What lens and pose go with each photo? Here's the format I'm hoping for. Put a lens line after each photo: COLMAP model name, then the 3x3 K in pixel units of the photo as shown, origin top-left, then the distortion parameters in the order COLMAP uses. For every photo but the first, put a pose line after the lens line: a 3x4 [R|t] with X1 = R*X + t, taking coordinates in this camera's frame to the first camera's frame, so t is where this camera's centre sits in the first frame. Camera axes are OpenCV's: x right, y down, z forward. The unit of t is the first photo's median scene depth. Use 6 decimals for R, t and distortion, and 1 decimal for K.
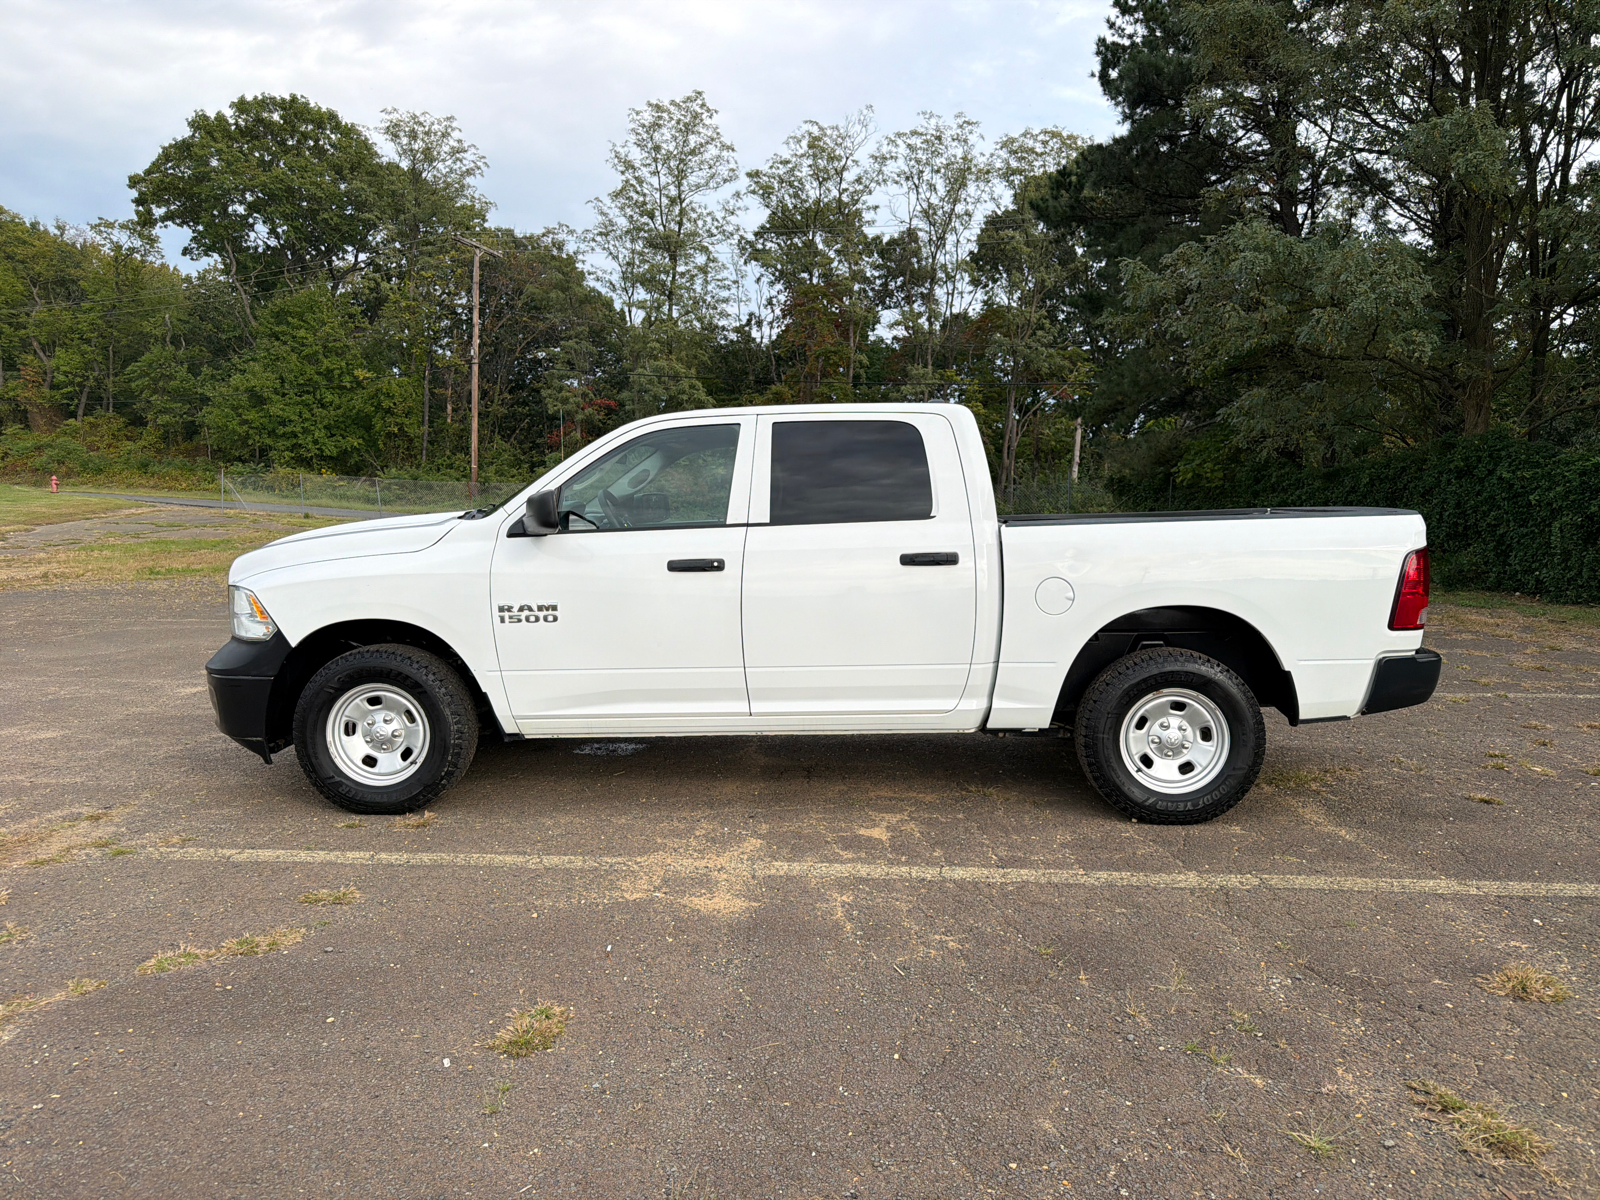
lens RADIAL K [[1144.3, 0, 798.8], [0, 1144.3, 604.7], [0, 0, 1]] dist [0.024456, -0.029239]
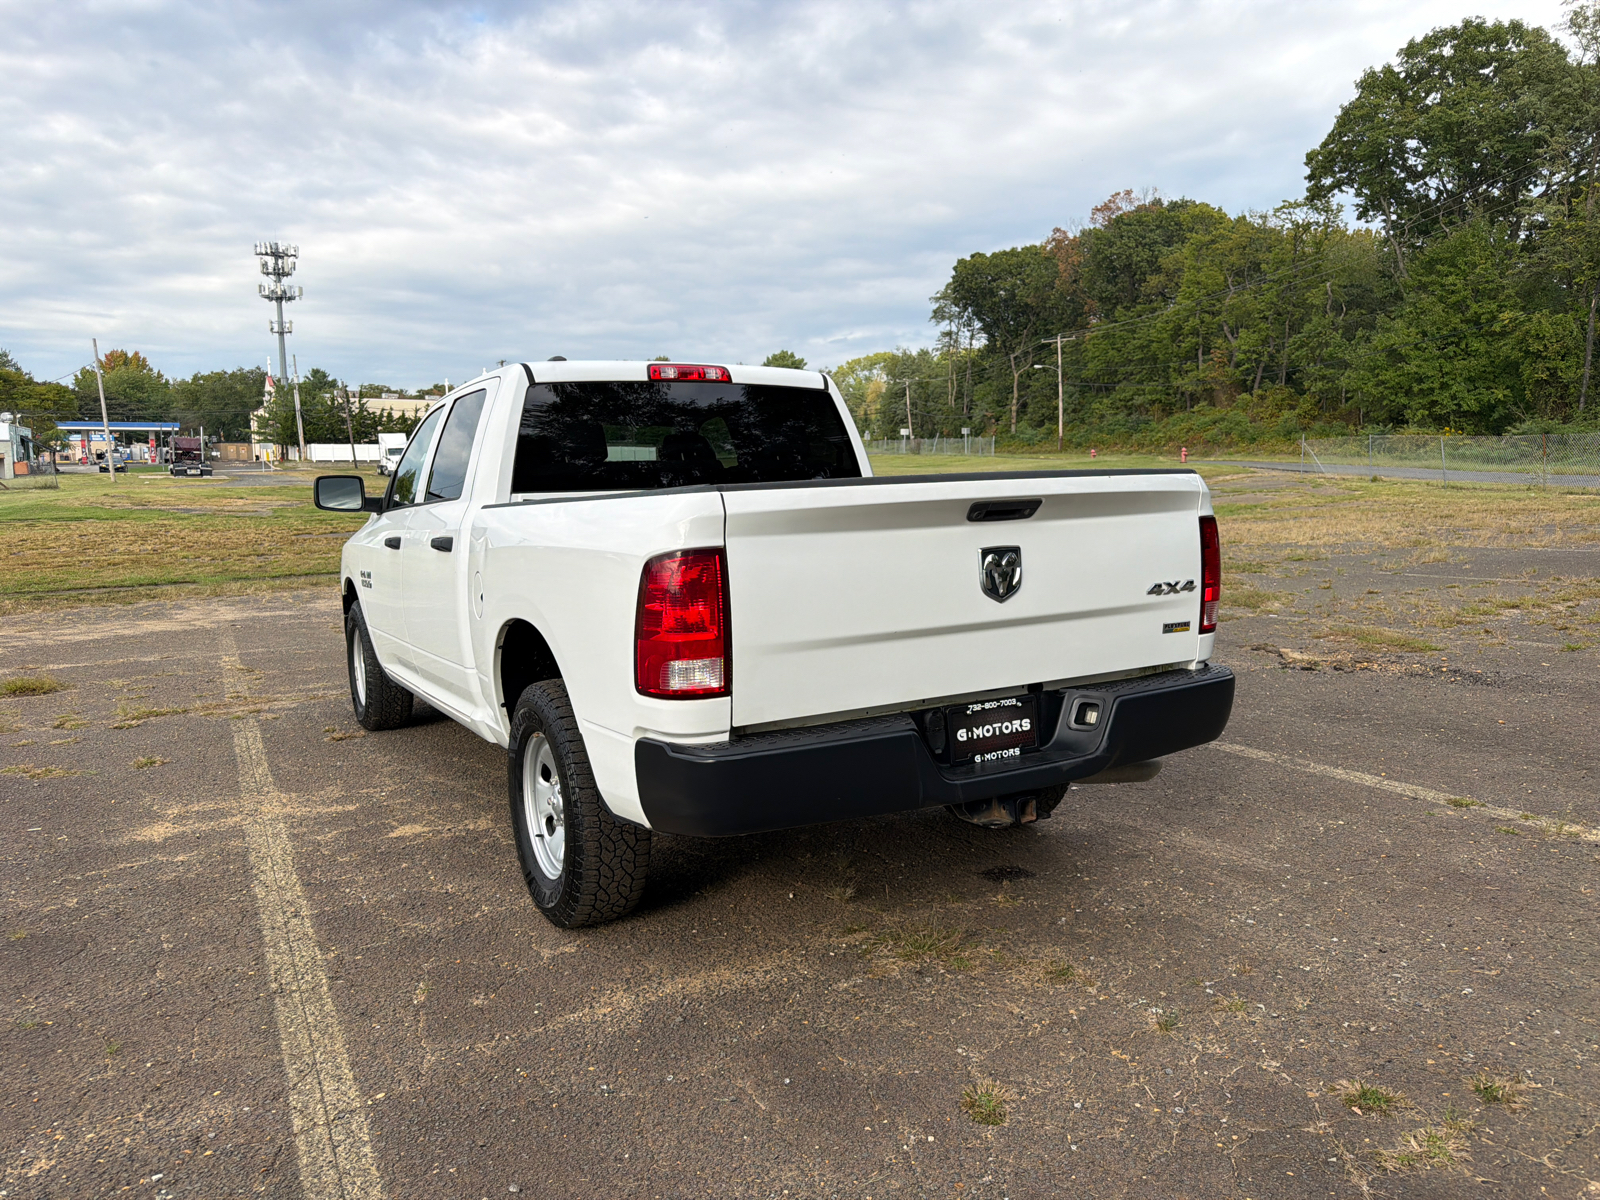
lens RADIAL K [[1150.2, 0, 808.7], [0, 1150.2, 596.2], [0, 0, 1]] dist [0.008608, -0.008605]
pose [[0.534159, 0.067639, -0.842674, 0.090280], [-0.046450, 0.997637, 0.050633, -0.005324], [0.844107, 0.012096, 0.536038, 0.069225]]
